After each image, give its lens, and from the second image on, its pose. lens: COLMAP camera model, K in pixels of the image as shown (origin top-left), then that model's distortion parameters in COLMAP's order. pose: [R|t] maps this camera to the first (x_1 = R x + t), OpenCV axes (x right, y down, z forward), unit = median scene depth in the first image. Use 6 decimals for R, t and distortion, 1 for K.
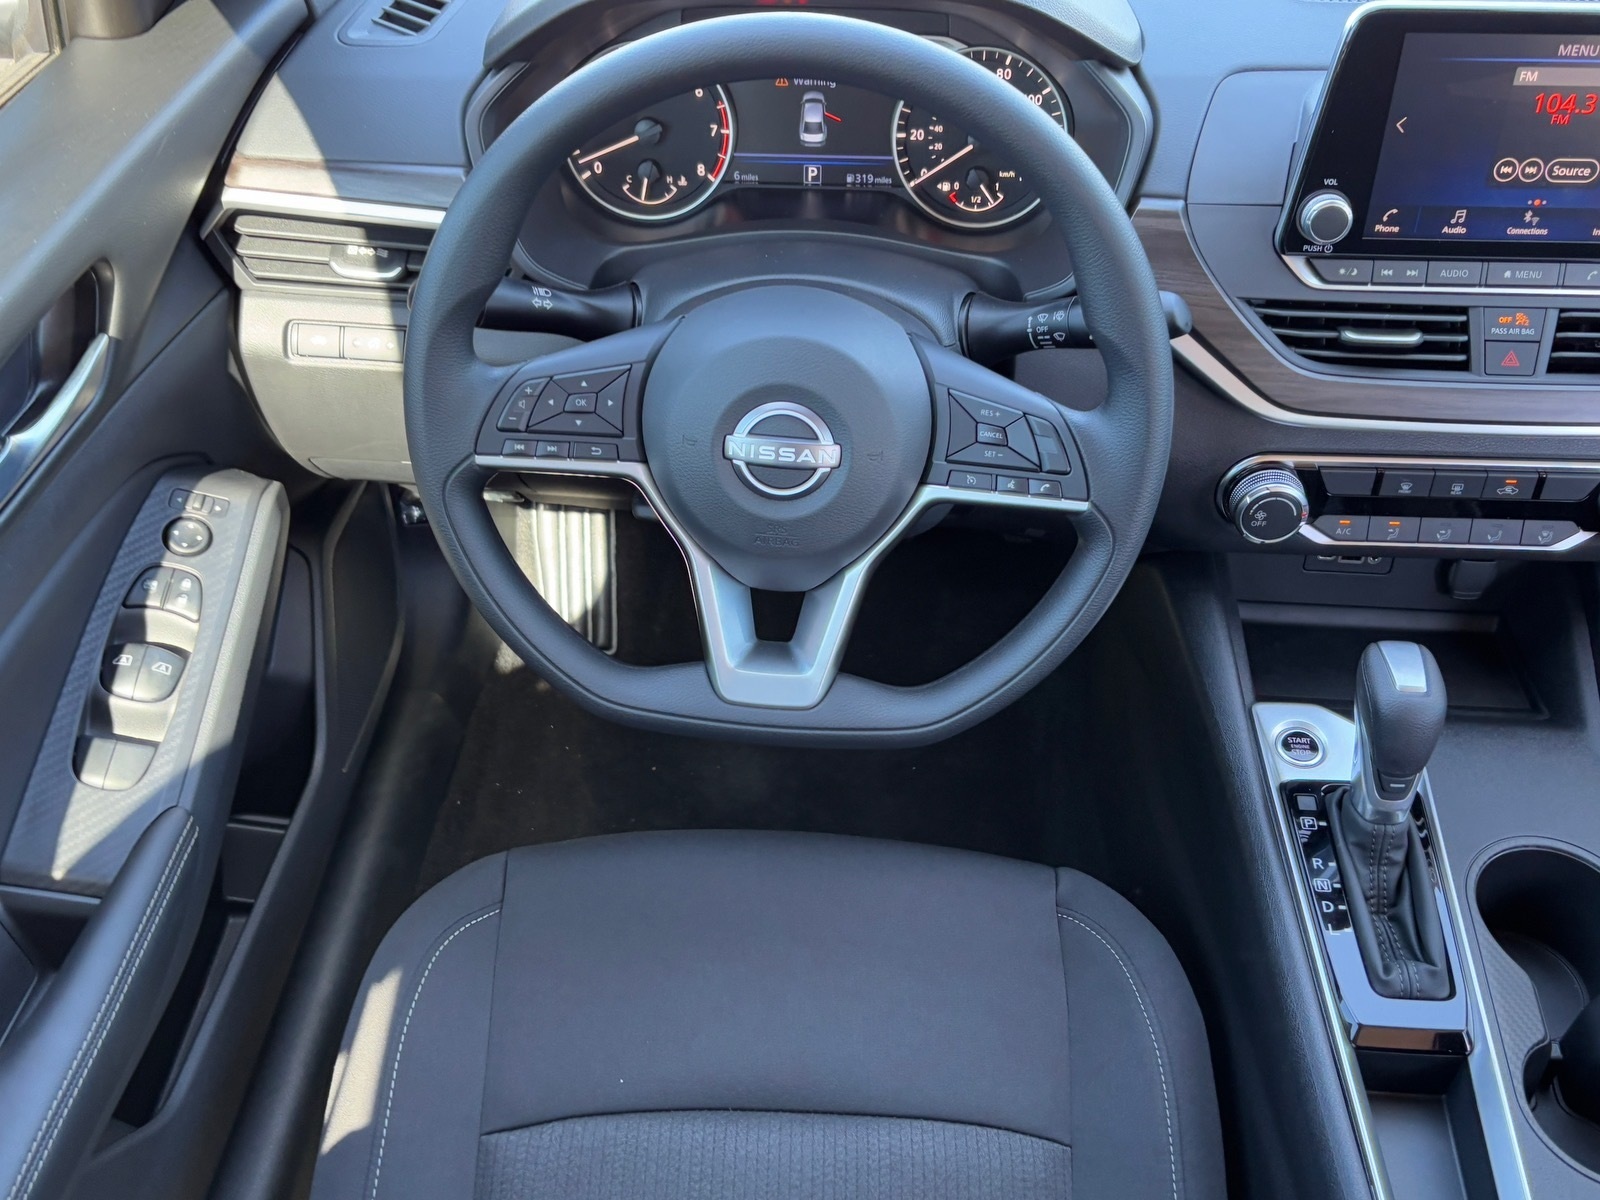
lens RADIAL K [[1585.8, 0, 813.6], [0, 1585.8, 611.2], [0, 0, 1]] dist [0.012873, 0.000000]
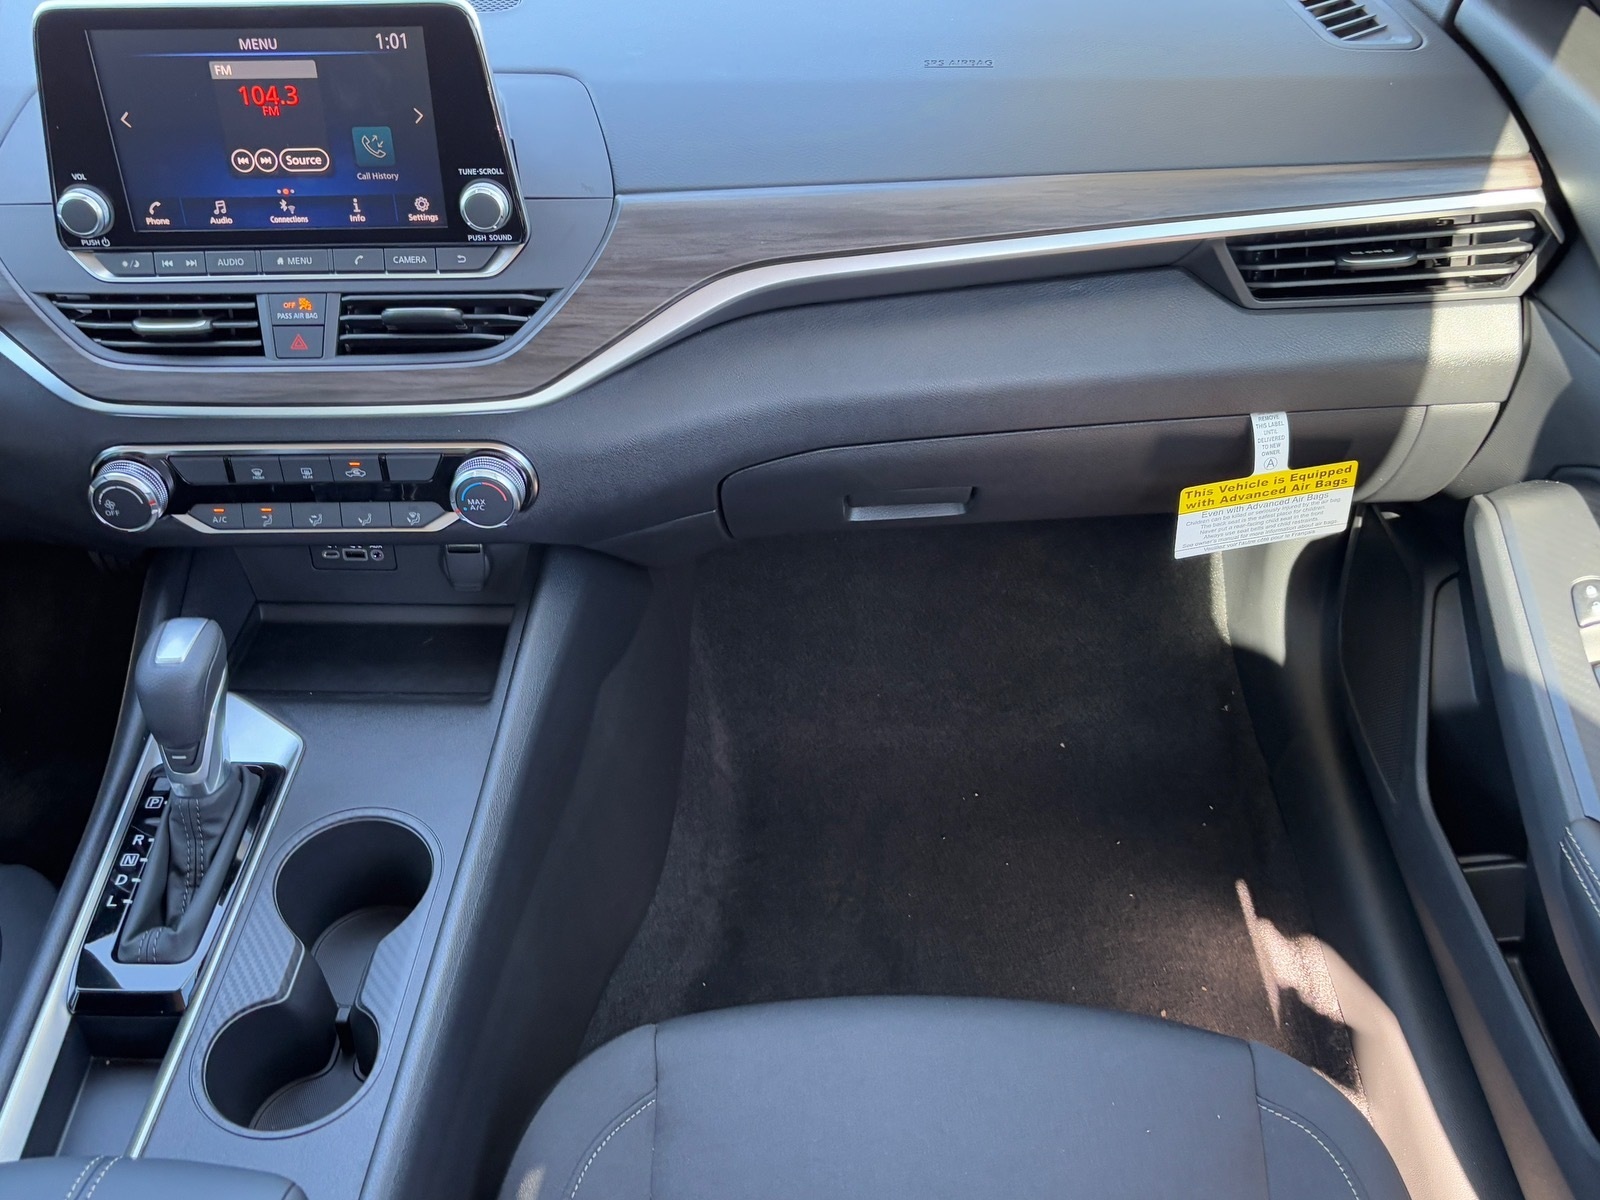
lens RADIAL K [[1585.8, 0, 789.2], [0, 1585.8, 611.7], [0, 0, 1]] dist [0.012873, 0.000000]
pose [[0.999447, -0.033021, 0.004029, 0.732446], [0.033197, 0.997817, -0.057089, 0.084656], [-0.002135, 0.057191, 0.998361, -0.025888]]
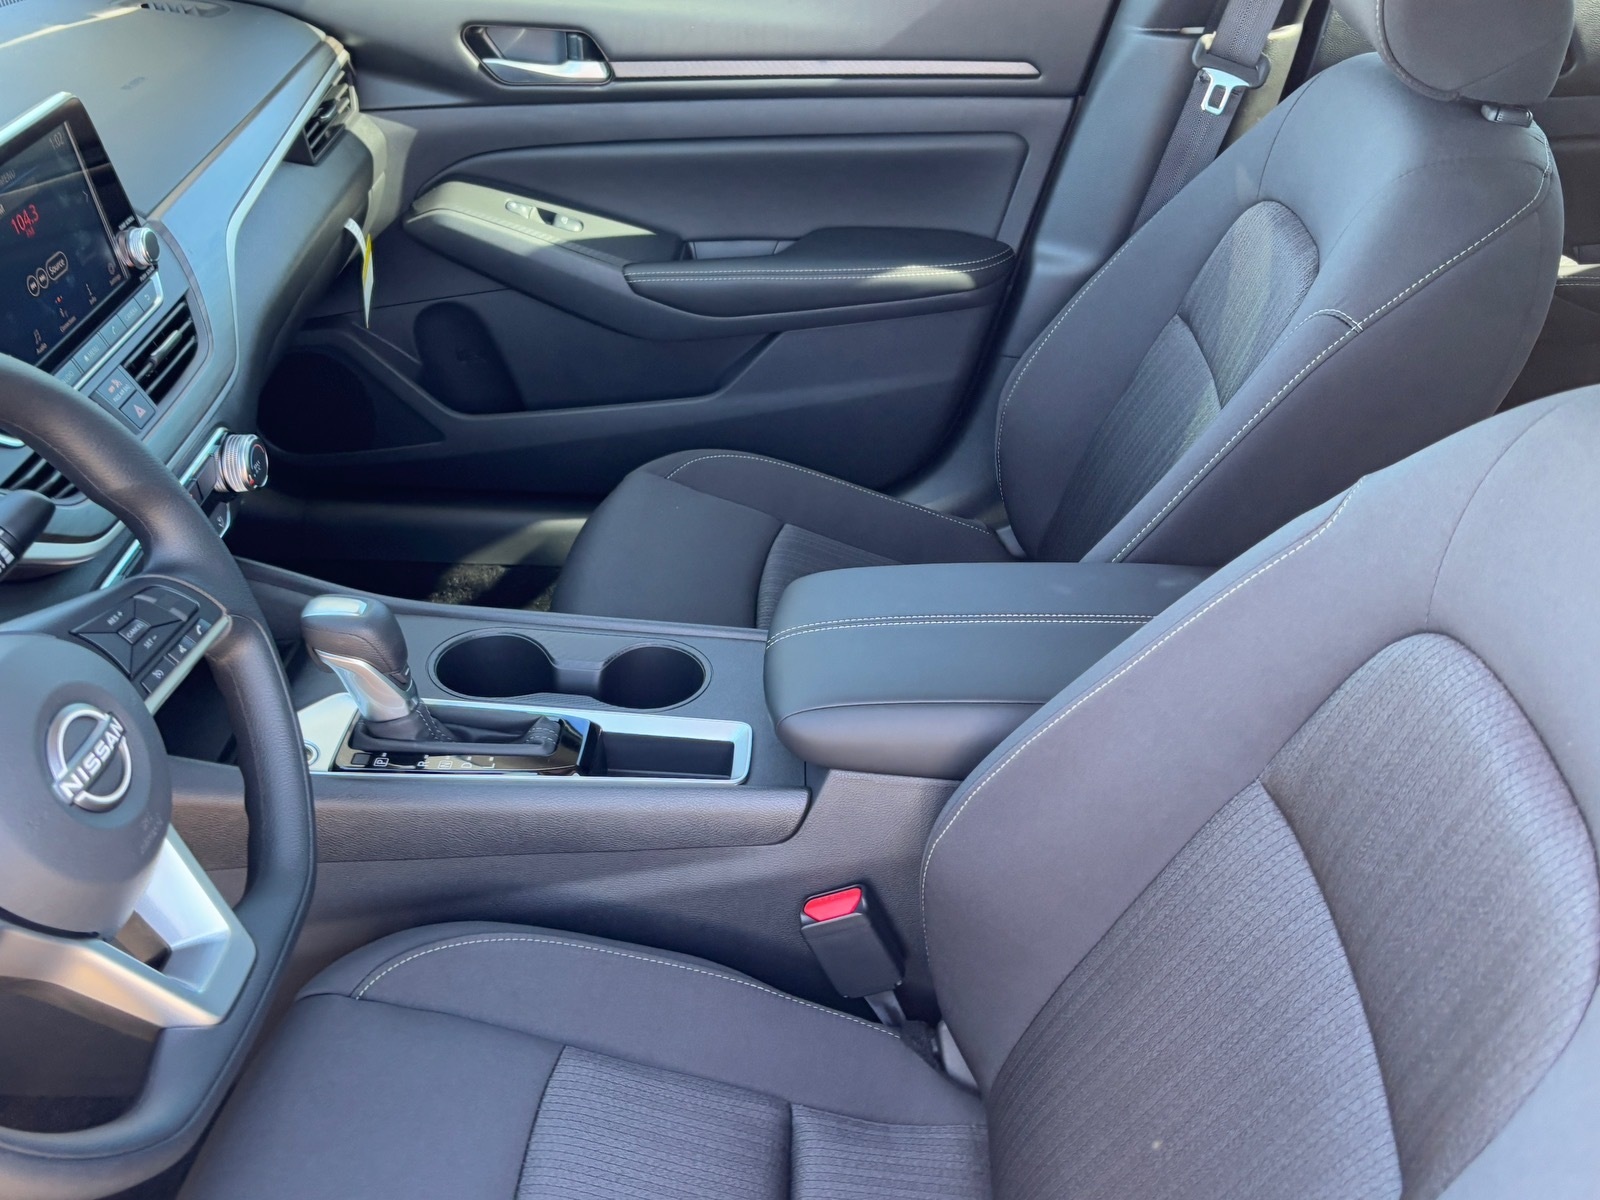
lens RADIAL K [[1585.8, 0, 810.6], [0, 1585.8, 614.6], [0, 0, 1]] dist [0.012873, 0.000000]
pose [[-0.011978, -0.549470, 0.835428, -0.635934], [0.669559, 0.616122, 0.414830, -0.217120], [-0.742662, 0.564337, 0.360523, 0.274870]]
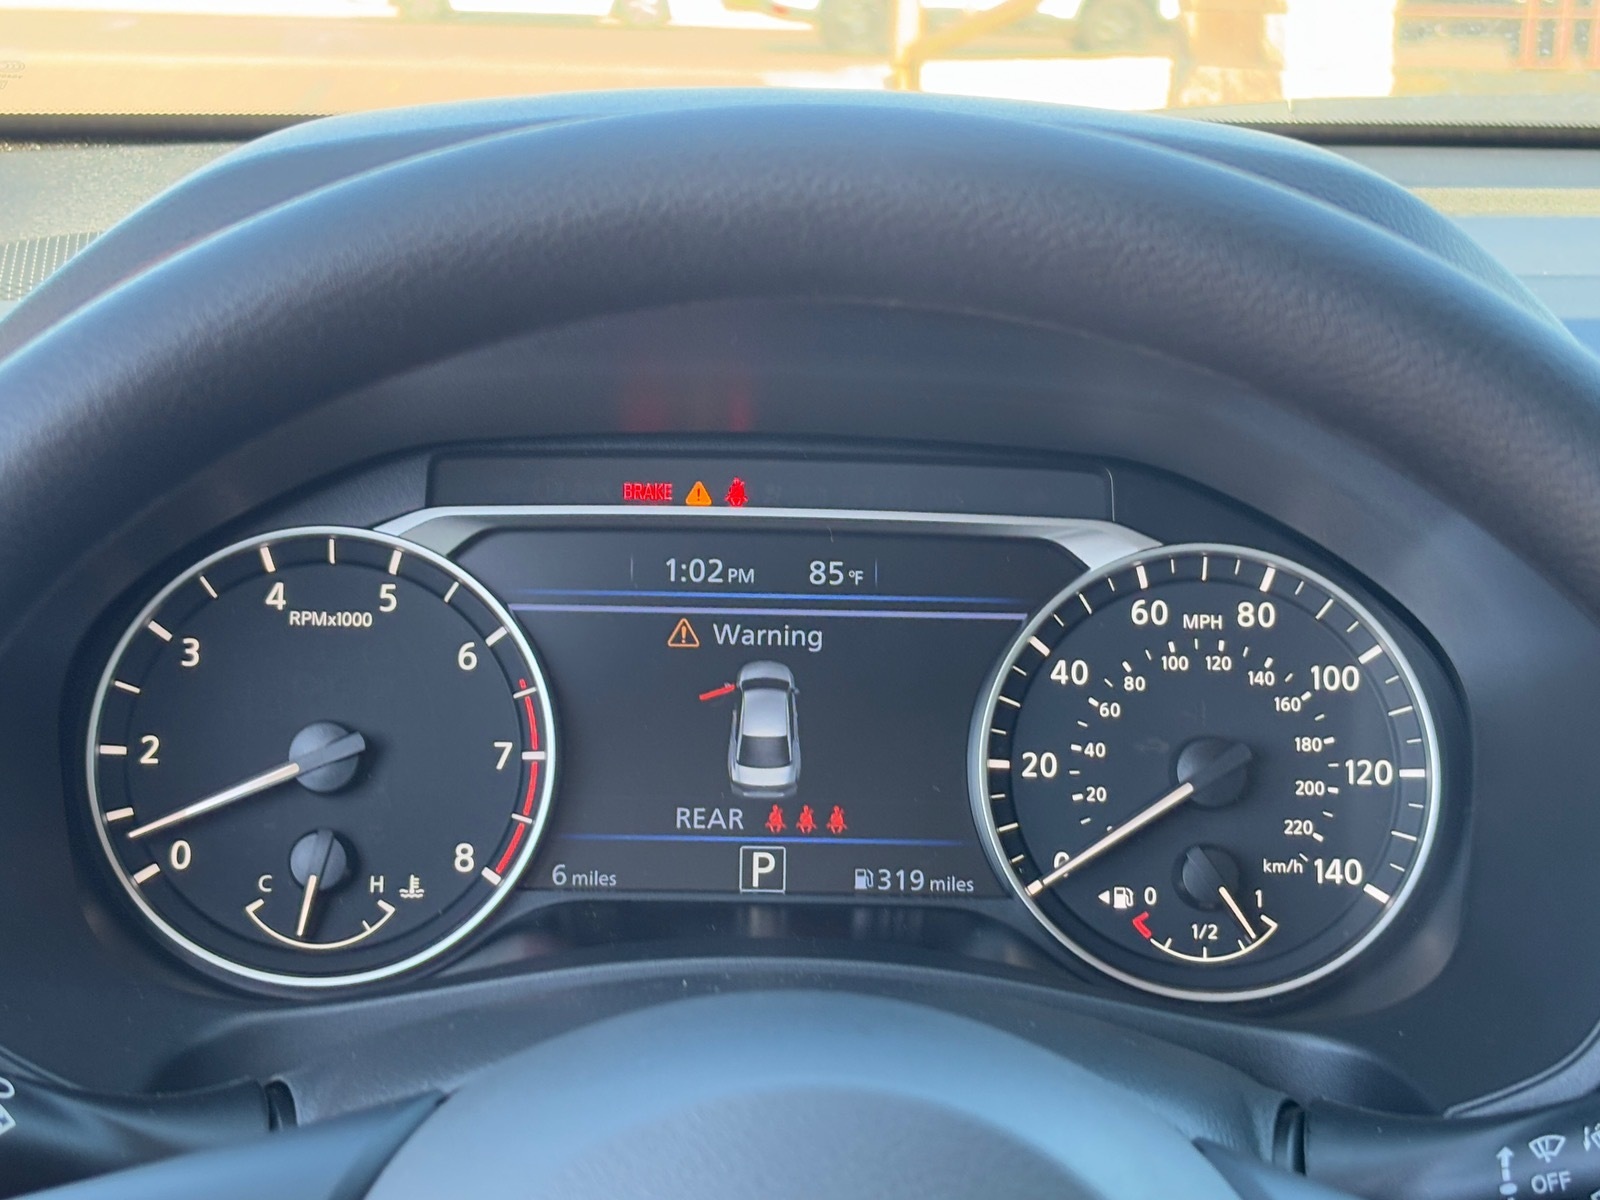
lens RADIAL K [[2989.2, 0, 773.5], [0, 2989.2, 531.6], [0, 0, 1]] dist [0.191337, 0.000000]
pose [[0.997103, 0.011267, 0.075227, -0.059303], [0.028589, 0.860949, -0.507887, 0.016578], [-0.070489, 0.508566, 0.858133, 0.401168]]
